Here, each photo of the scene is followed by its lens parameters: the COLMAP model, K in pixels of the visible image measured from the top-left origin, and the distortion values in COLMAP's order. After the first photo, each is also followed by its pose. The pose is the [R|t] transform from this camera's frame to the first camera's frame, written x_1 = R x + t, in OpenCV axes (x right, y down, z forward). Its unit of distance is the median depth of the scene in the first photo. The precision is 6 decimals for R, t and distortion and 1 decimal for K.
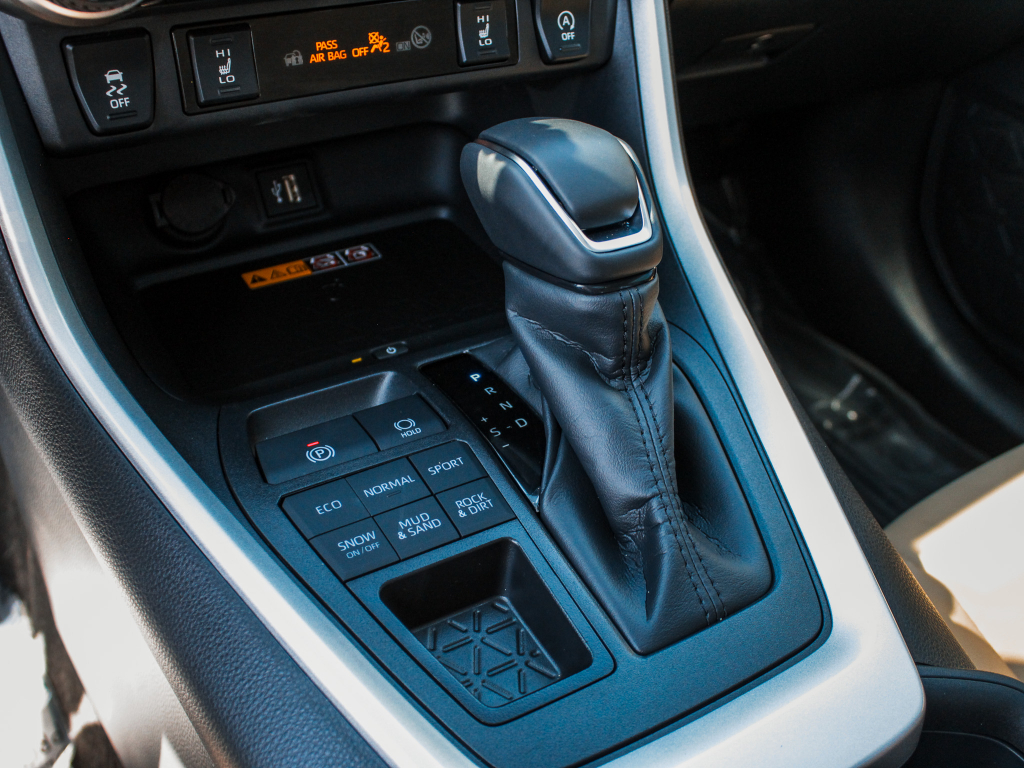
lens RADIAL K [[1127.8, 0, 512.0], [0, 1127.8, 384.0], [0, 0, 1]] dist [-0.171480, 0.222227]
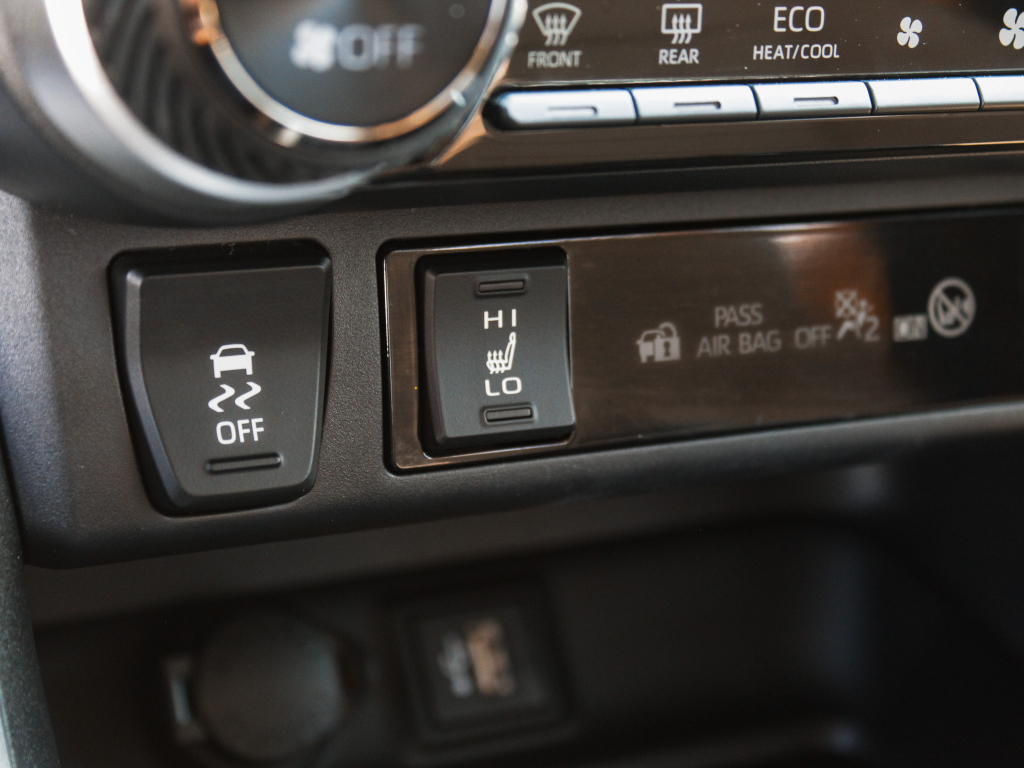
lens RADIAL K [[2312.0, 0, 512.0], [0, 2312.0, 384.0], [0, 0, 1]] dist [0.006619, 0.193082]
pose [[0.998592, 0.044336, -0.029110, -0.217313], [-0.050597, 0.960935, -0.272111, -0.055914], [0.015909, 0.273201, 0.961825, 0.218438]]
